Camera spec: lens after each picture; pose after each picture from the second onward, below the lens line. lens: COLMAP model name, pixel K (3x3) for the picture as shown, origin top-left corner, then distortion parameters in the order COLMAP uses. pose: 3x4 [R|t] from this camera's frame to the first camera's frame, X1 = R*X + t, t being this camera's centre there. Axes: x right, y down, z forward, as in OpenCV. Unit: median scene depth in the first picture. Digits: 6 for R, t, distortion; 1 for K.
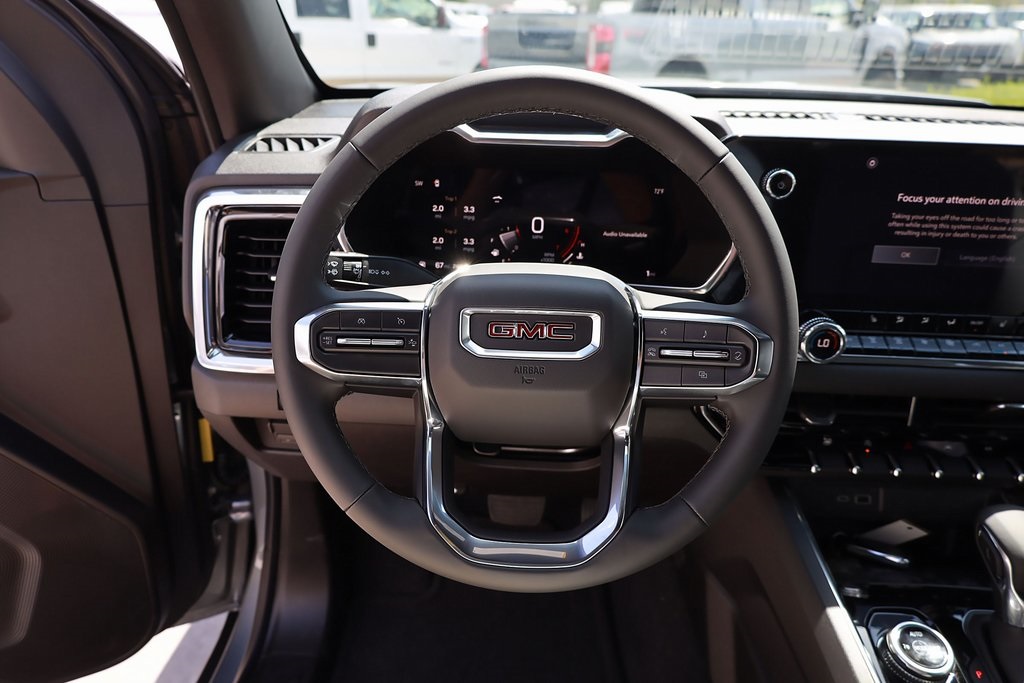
lens RADIAL K [[703.1, 0, 508.4], [0, 703.1, 326.7], [0, 0, 1]] dist [-0.016646, 0.002263]
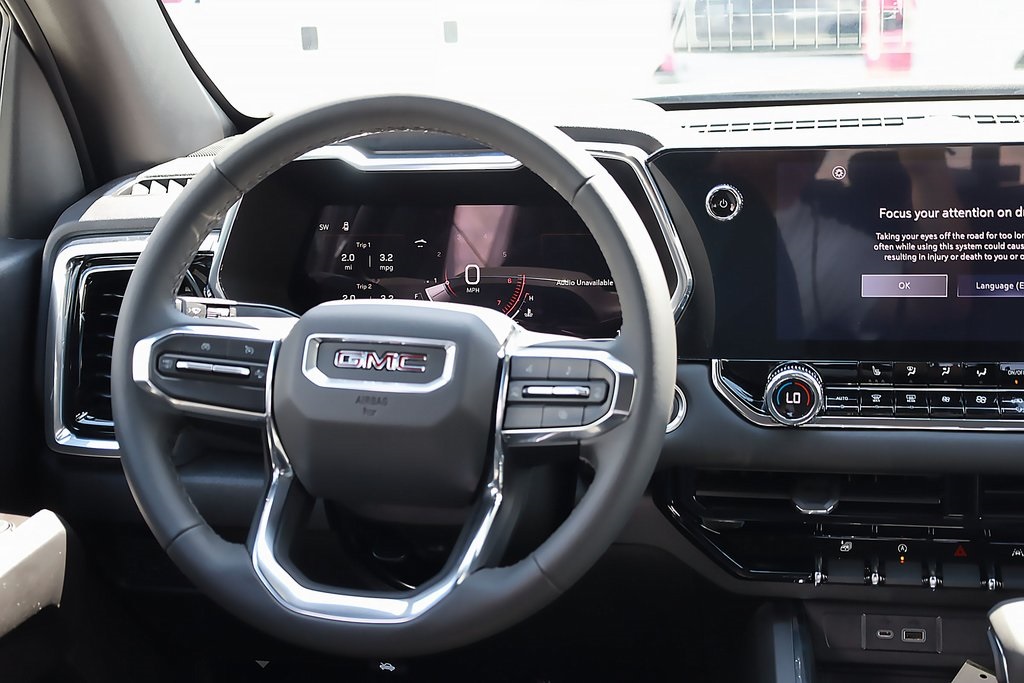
lens RADIAL K [[1603.7, 0, 481.3], [0, 1603.7, 323.5], [0, 0, 1]] dist [-0.033737, 0.000000]
pose [[0.983146, -0.025230, -0.181073, 0.432438], [-0.010886, 0.980596, -0.195739, 0.296625], [0.182498, 0.194411, 0.963794, -0.805114]]
